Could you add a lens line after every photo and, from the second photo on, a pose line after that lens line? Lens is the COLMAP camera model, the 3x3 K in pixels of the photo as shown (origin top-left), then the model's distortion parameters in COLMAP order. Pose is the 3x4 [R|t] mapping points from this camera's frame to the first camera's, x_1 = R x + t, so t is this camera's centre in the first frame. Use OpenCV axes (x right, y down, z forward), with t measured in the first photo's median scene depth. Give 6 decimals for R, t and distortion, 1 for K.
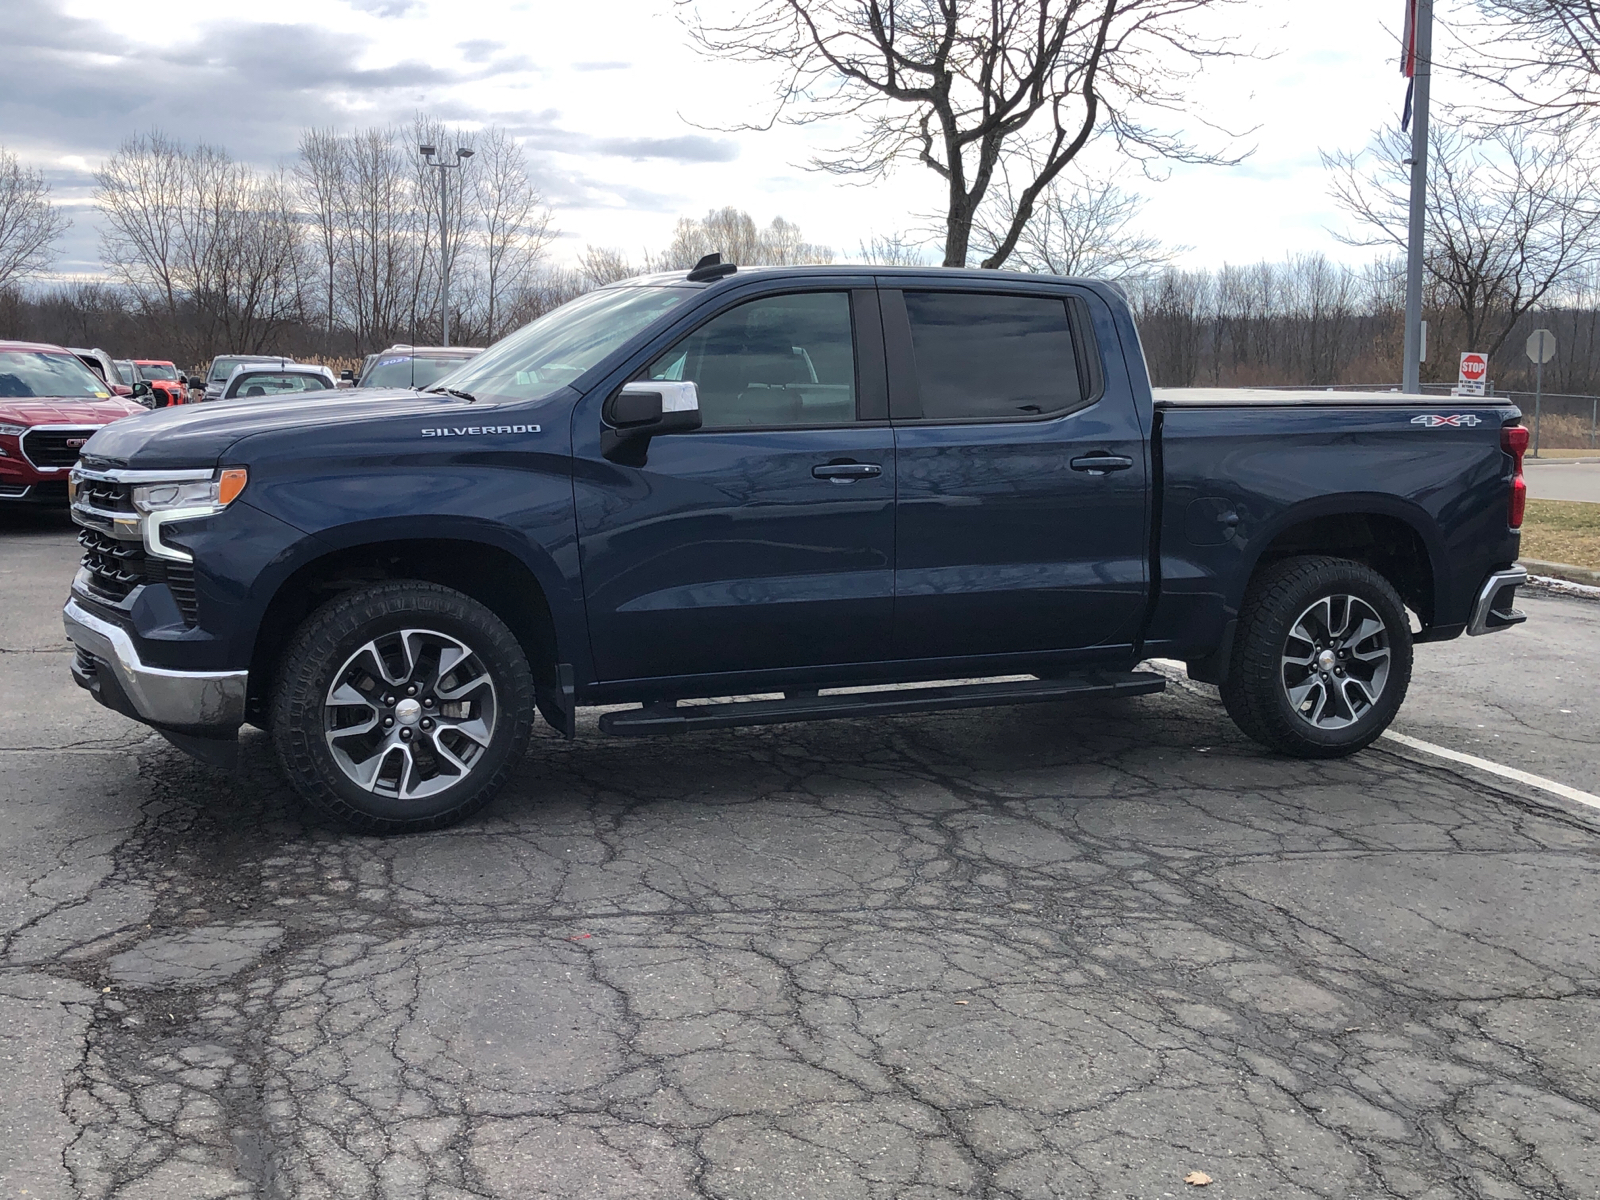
lens RADIAL K [[1841.7, 0, 800.0], [0, 1841.7, 600.0], [0, 0, 1]] dist [0.178808, -0.609144]
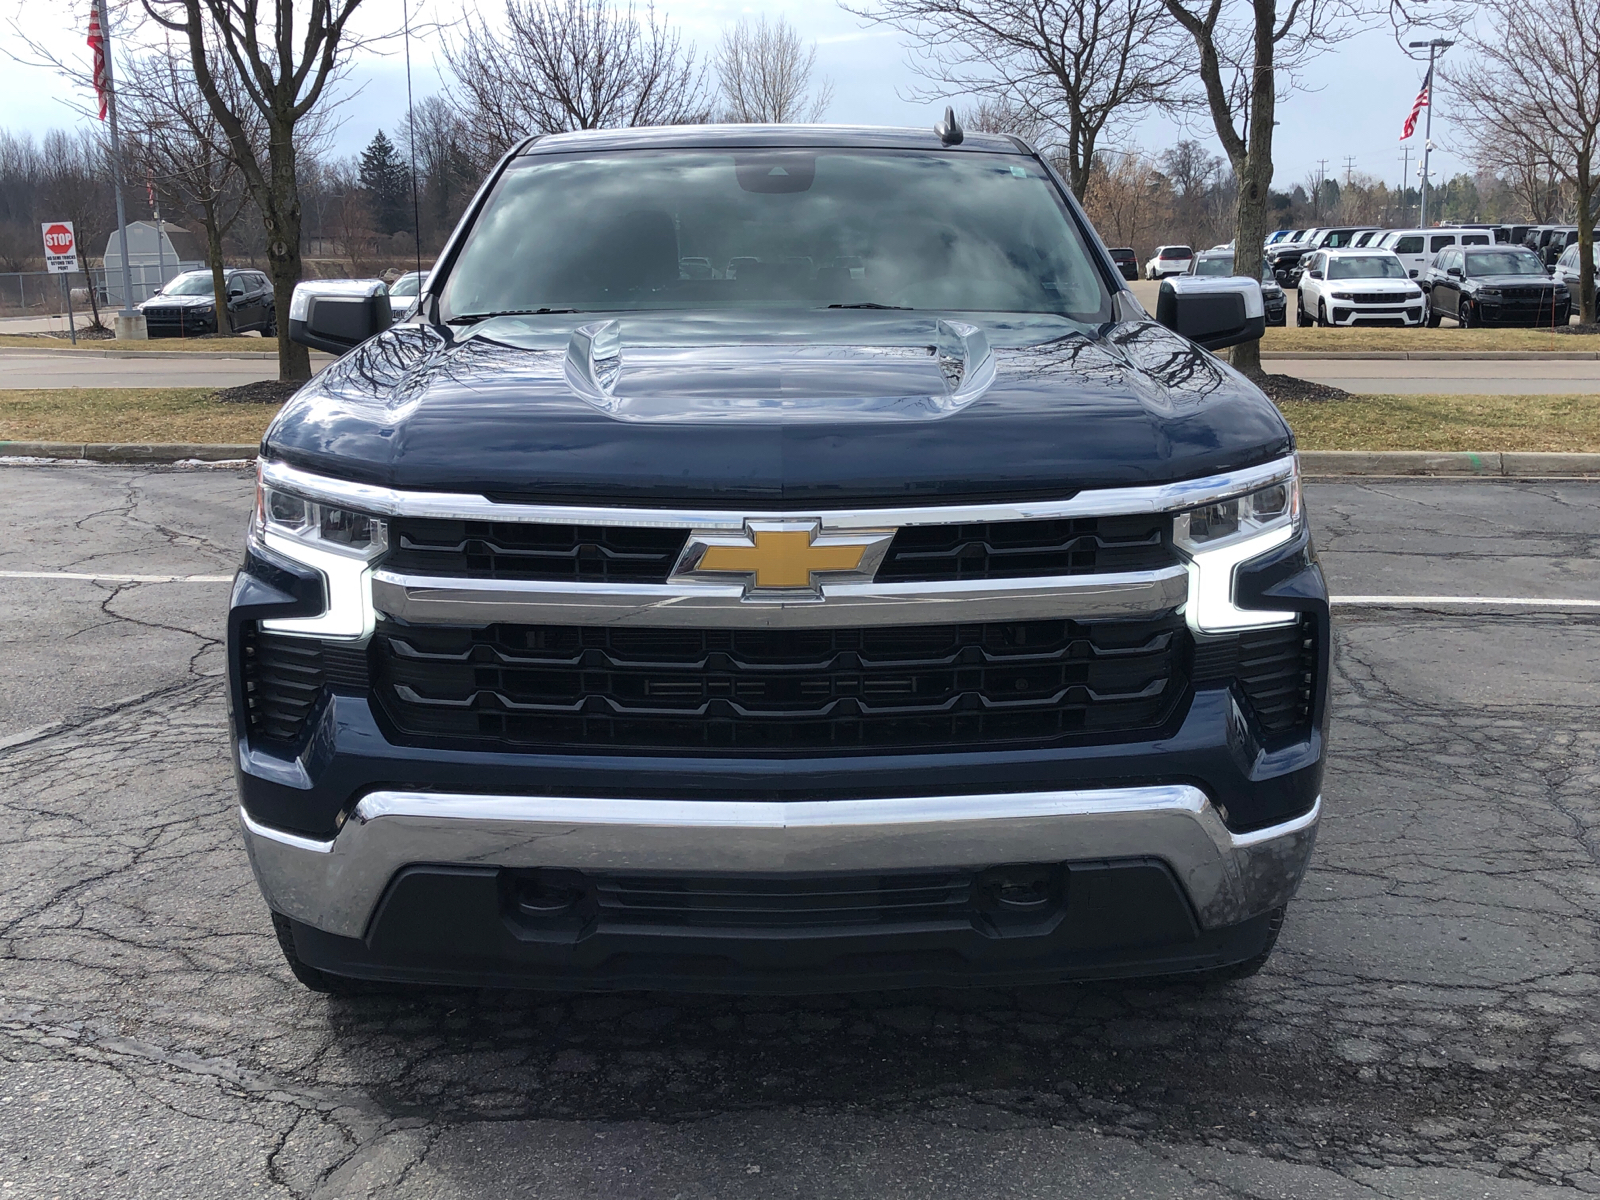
lens RADIAL K [[1675.5, 0, 799.3], [0, 1675.5, 589.0], [0, 0, 1]] dist [0.030182, -0.037066]
pose [[0.406418, -0.190330, 0.893644, -0.636581], [0.121984, 0.980610, 0.153375, -0.096472], [-0.905508, 0.046675, 0.421755, 0.689705]]
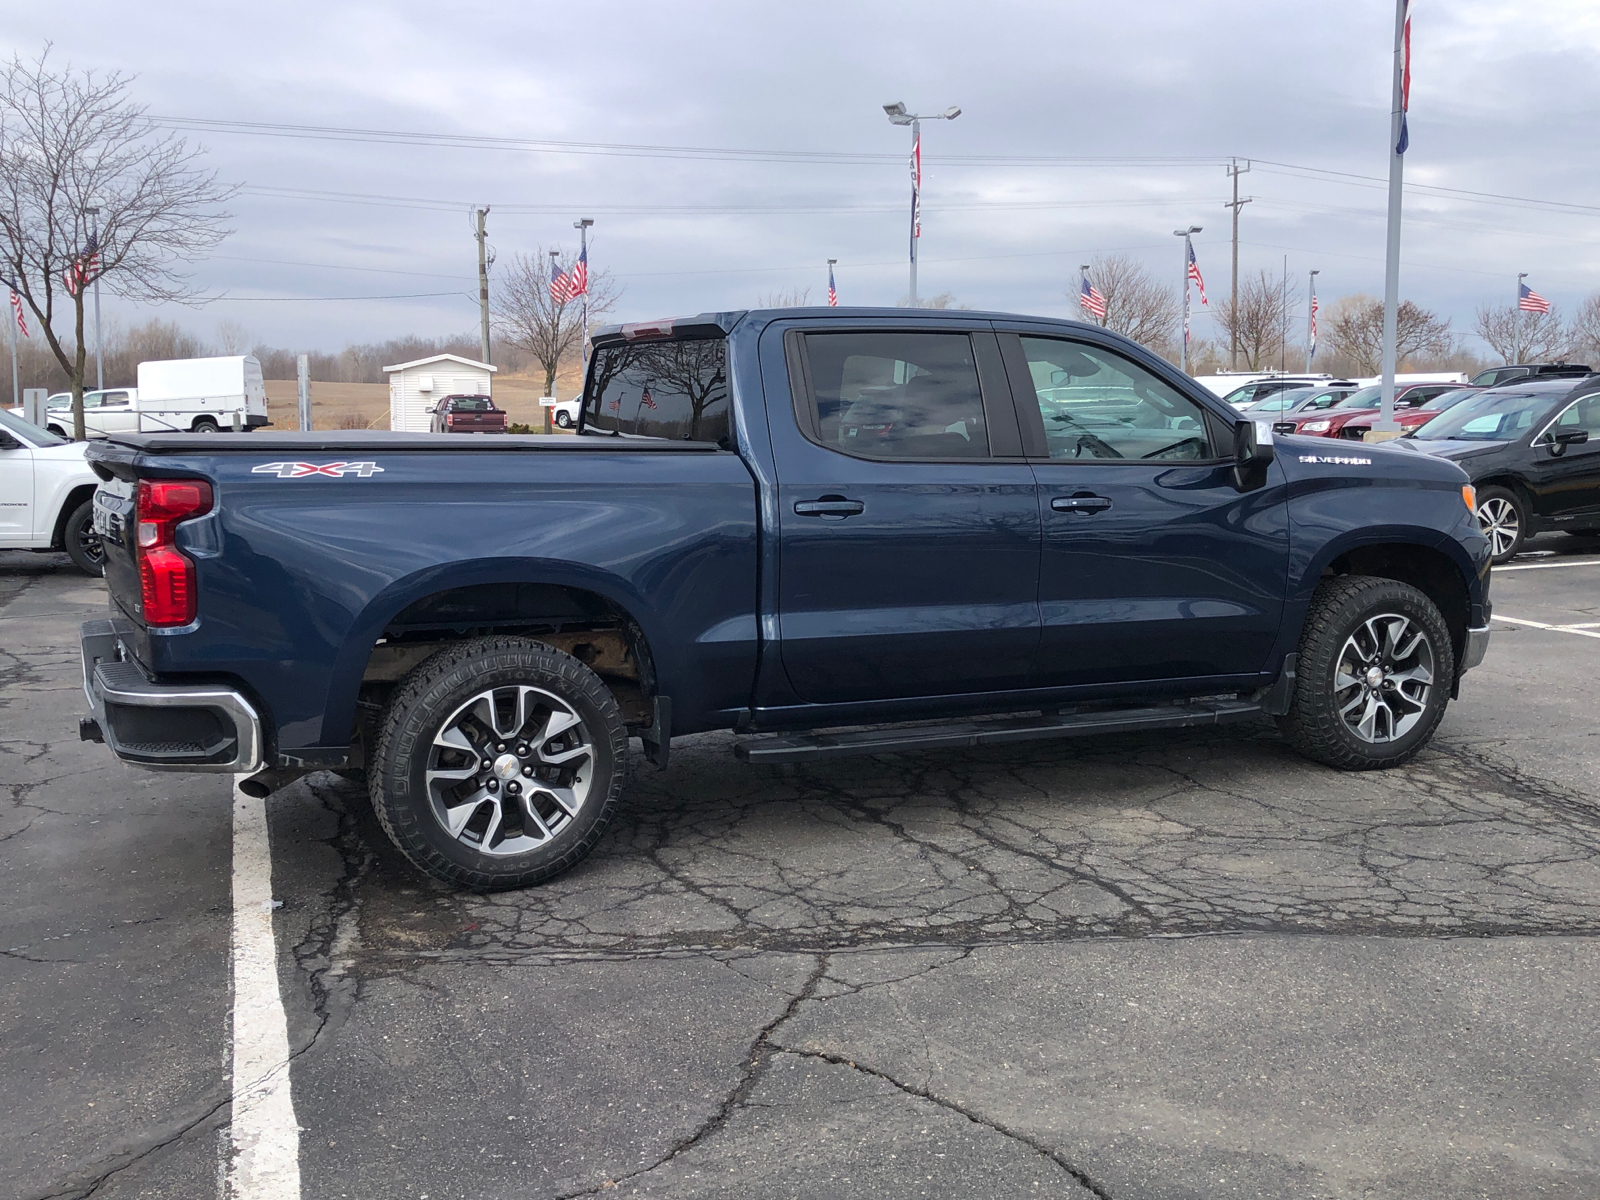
lens RADIAL K [[1666.2, 0, 794.4], [0, 1666.2, 594.6], [0, 0, 1]] dist [0.142659, -0.460483]
pose [[-0.999737, -0.010413, -0.020416, 0.069757], [-0.014894, 0.972255, 0.233449, -0.240106], [0.017419, 0.233692, -0.972155, 1.906940]]
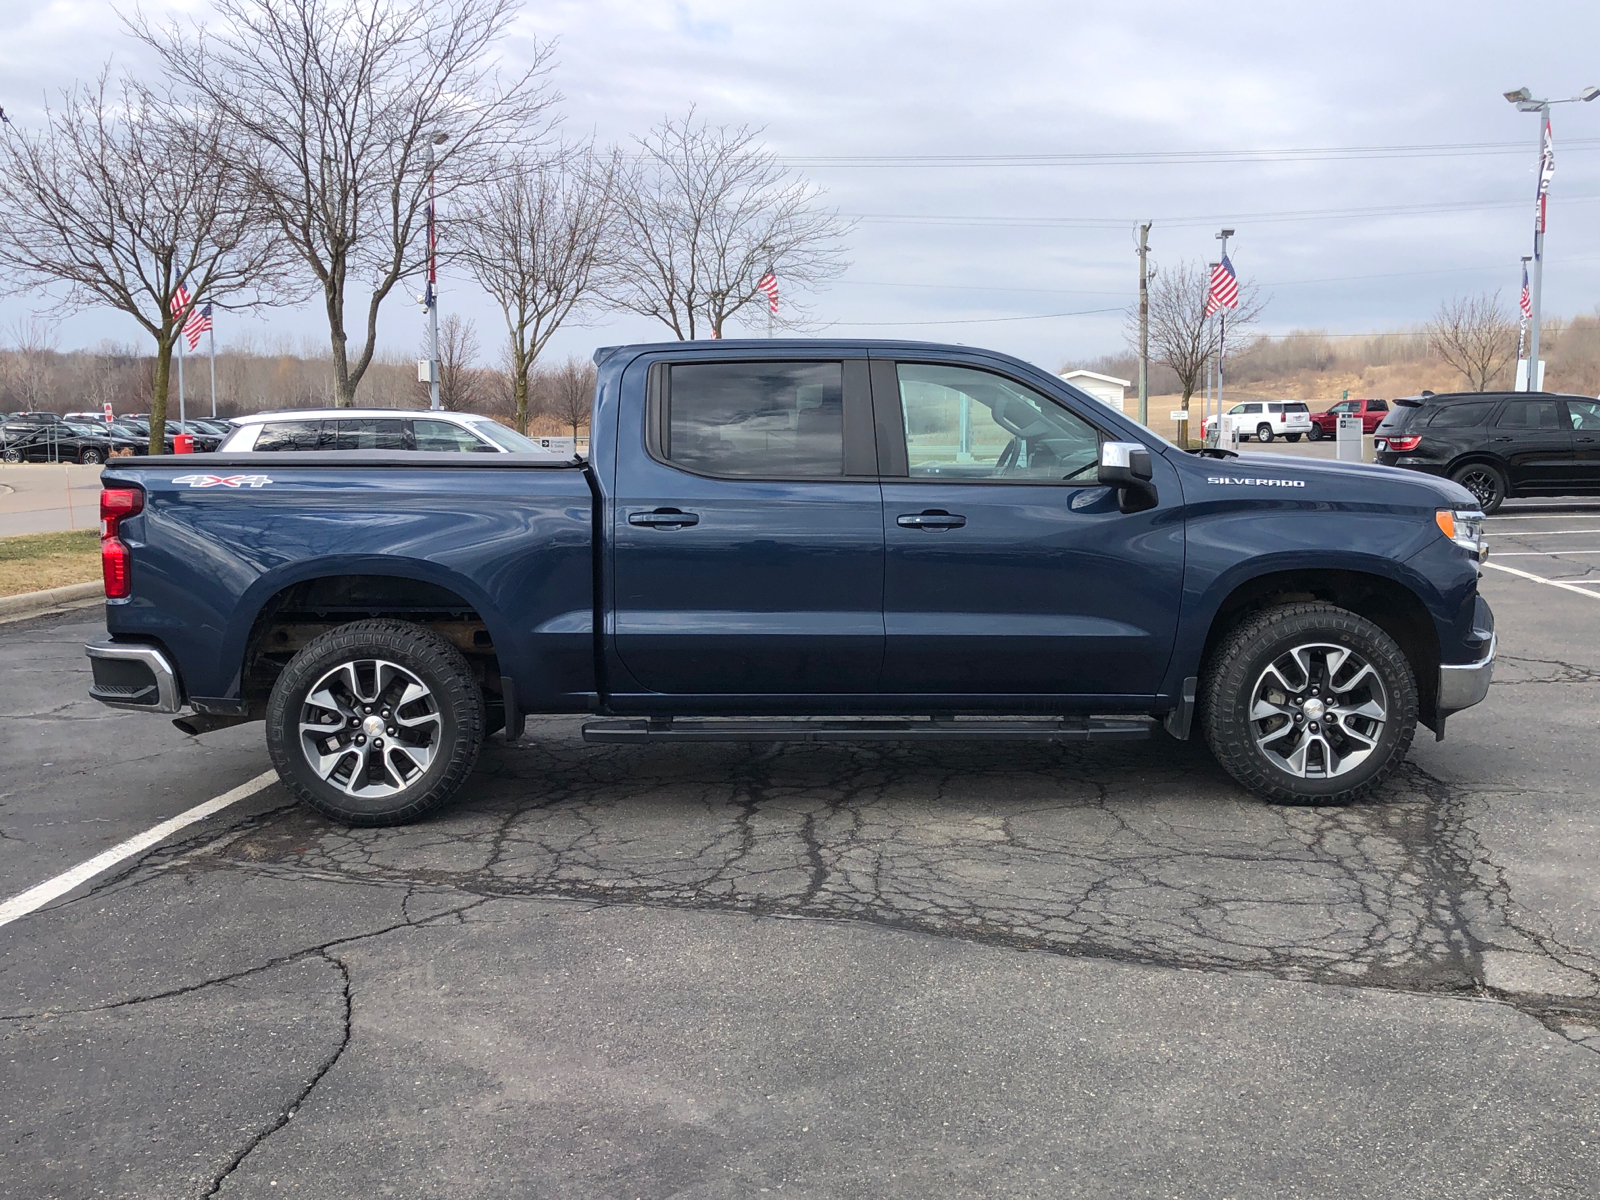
lens RADIAL K [[1666.2, 0, 794.4], [0, 1666.2, 594.6], [0, 0, 1]] dist [0.142659, -0.460483]
pose [[-0.919042, -0.047840, 0.391246, -0.366910], [0.042802, 0.974624, 0.219717, -0.249481], [-0.391830, 0.218676, -0.893672, 1.907676]]
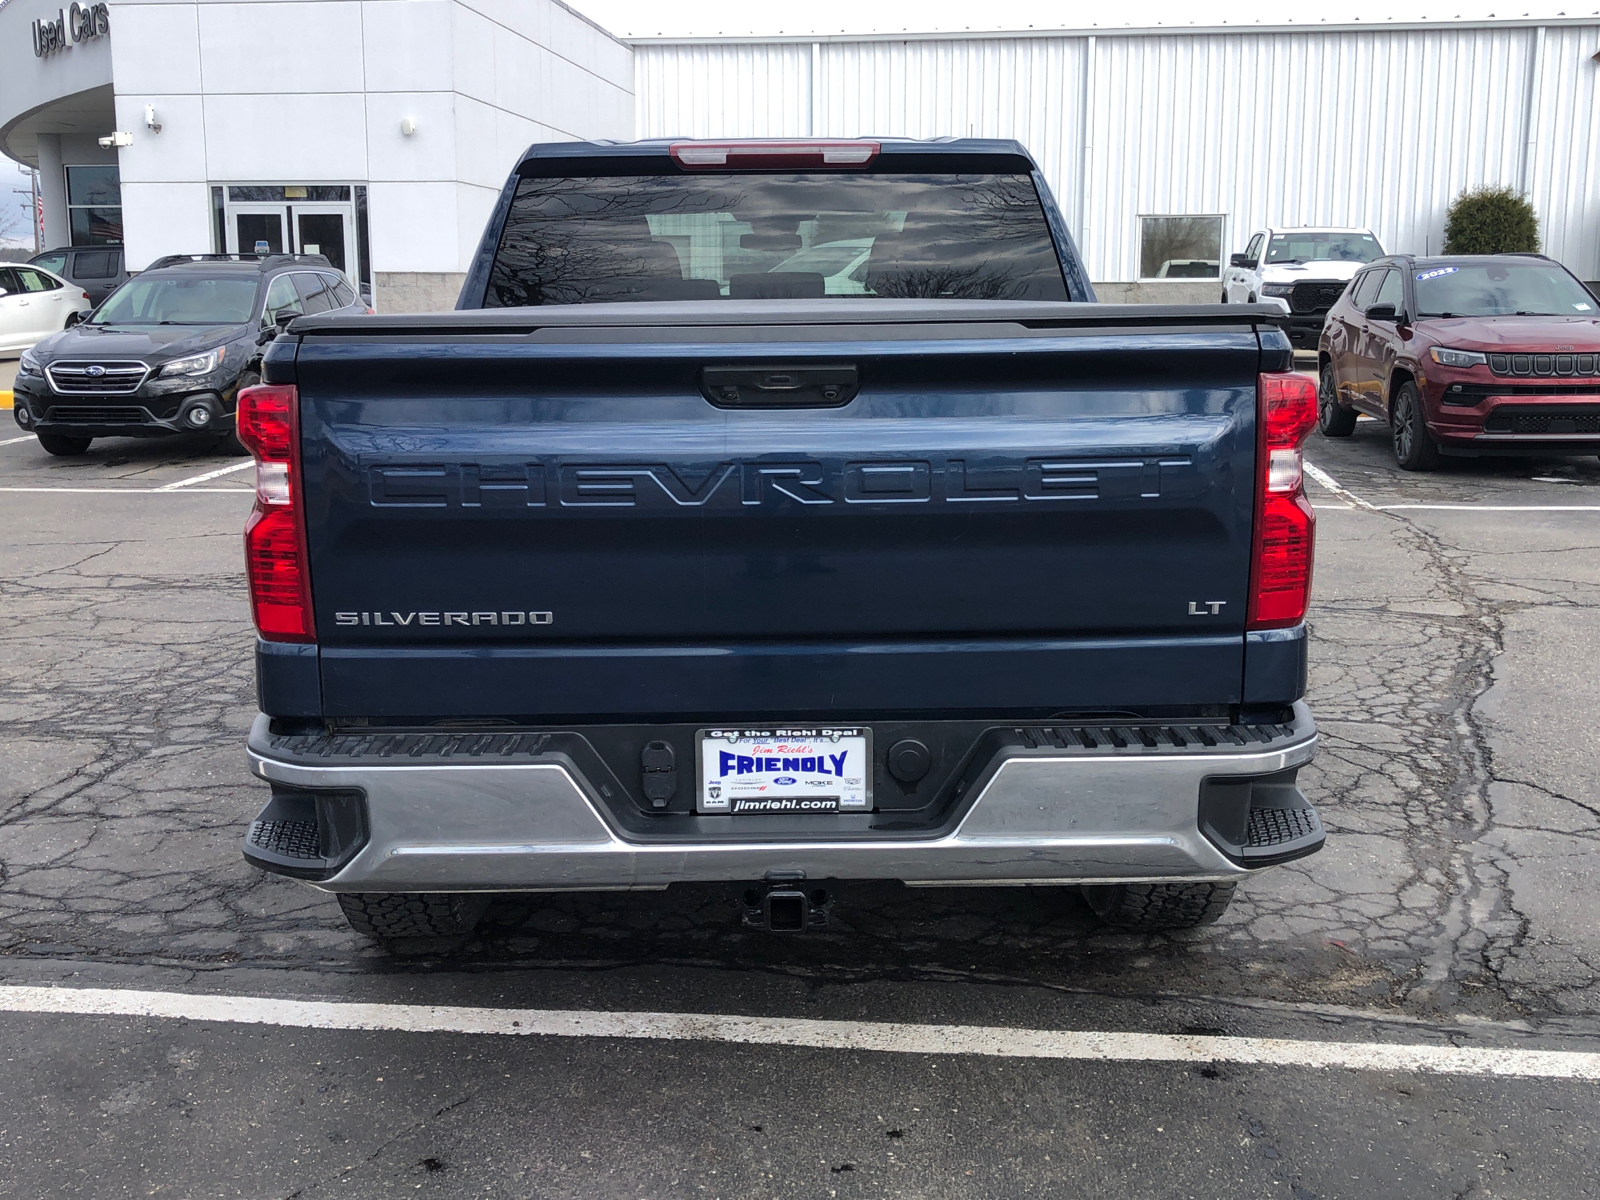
lens RADIAL K [[1675.5, 0, 799.3], [0, 1675.5, 589.0], [0, 0, 1]] dist [0.030182, -0.037066]
pose [[-0.407550, 0.148647, -0.901004, 0.698041], [-0.105030, 0.972485, 0.207947, -0.145152], [0.907123, 0.179381, -0.380724, 1.305685]]
